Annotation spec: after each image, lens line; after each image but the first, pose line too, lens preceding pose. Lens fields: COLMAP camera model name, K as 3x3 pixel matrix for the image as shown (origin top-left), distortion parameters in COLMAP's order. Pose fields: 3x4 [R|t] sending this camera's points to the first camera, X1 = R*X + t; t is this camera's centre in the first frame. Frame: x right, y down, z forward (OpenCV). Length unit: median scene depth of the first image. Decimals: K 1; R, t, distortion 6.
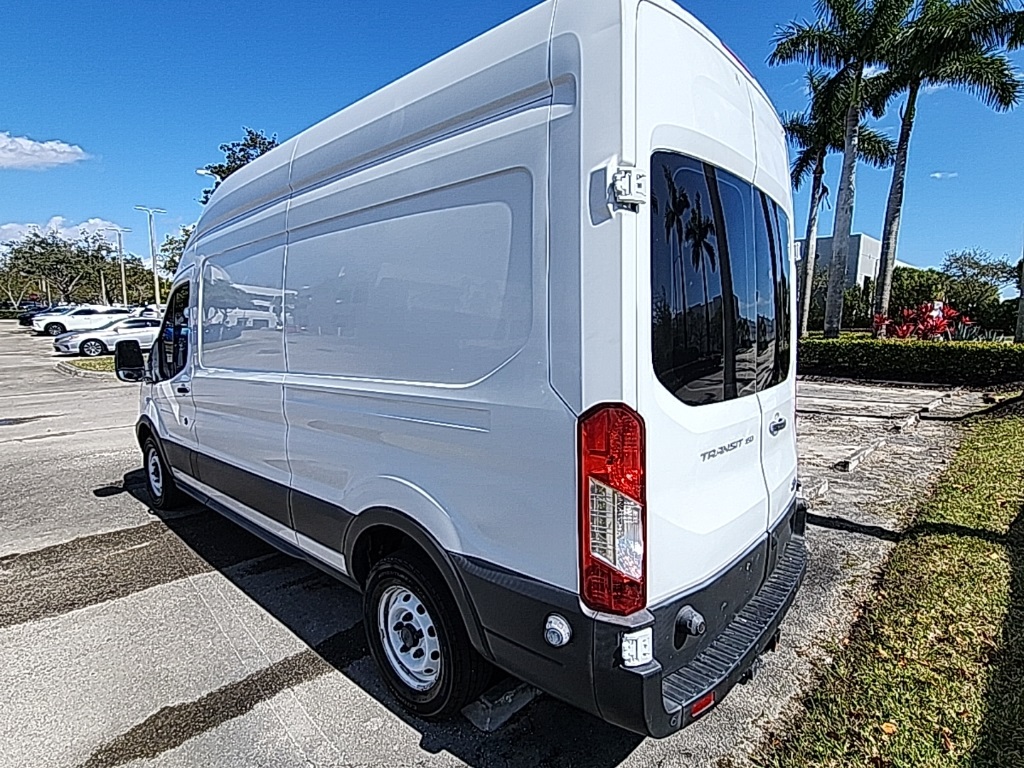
lens RADIAL K [[512.2, 0, 512.0], [0, 512.2, 384.0], [0, 0, 1]] dist [0.003523, -0.000672]
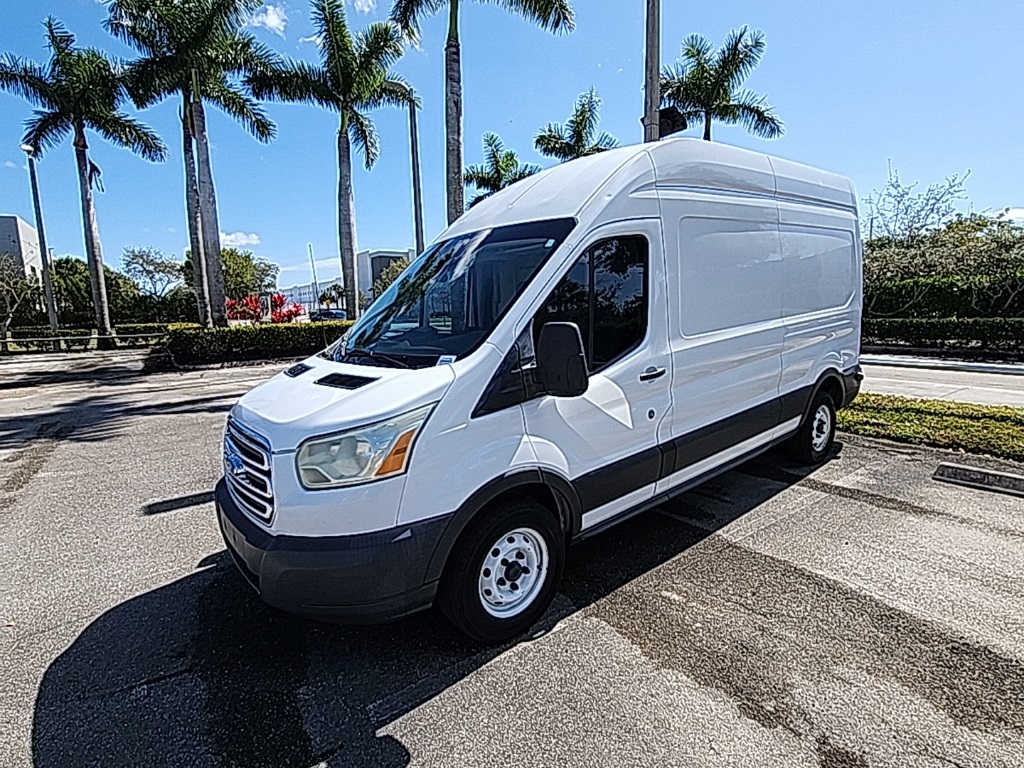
lens RADIAL K [[512.5, 0, 512.2], [0, 512.5, 387.5], [0, 0, 1]] dist [0.008647, -0.001403]
pose [[0.158402, -0.169335, 0.972746, -1.560775], [0.154805, 0.977259, 0.144913, -0.125994], [-0.975164, 0.127632, 0.181014, 1.156303]]
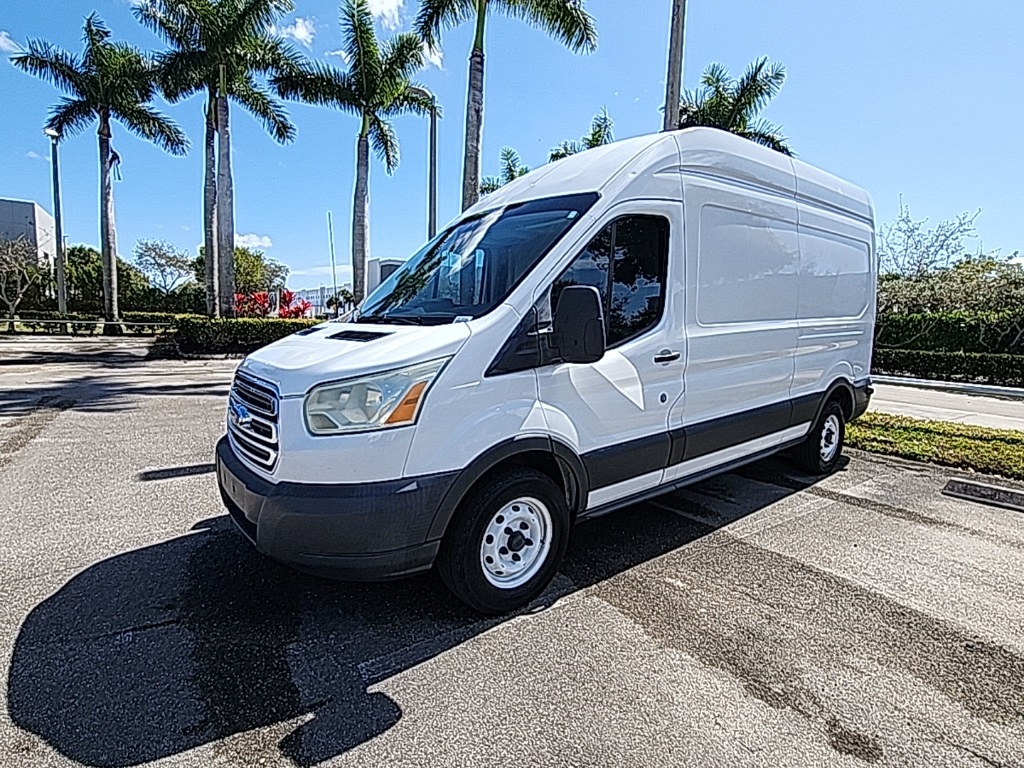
lens RADIAL K [[512.5, 0, 512.2], [0, 512.5, 387.5], [0, 0, 1]] dist [0.008647, -0.001403]
pose [[0.169004, -0.127937, 0.977277, -1.562741], [0.094383, 0.989084, 0.113160, -0.058045], [-0.981086, 0.073114, 0.179234, 1.182246]]
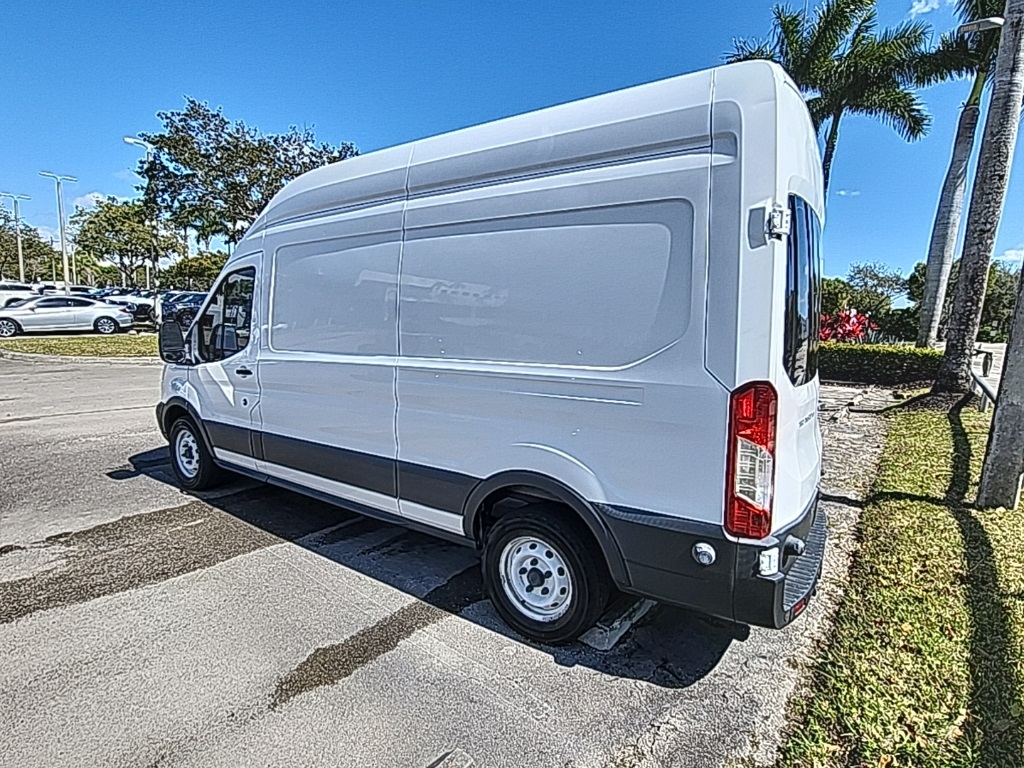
lens RADIAL K [[512.5, 0, 512.2], [0, 512.5, 387.5], [0, 0, 1]] dist [0.008647, -0.001403]
pose [[0.991427, 0.015134, 0.129786, -0.257225], [-0.017678, 0.999673, 0.018474, 0.015925], [-0.129464, -0.020610, 0.991370, -0.106626]]
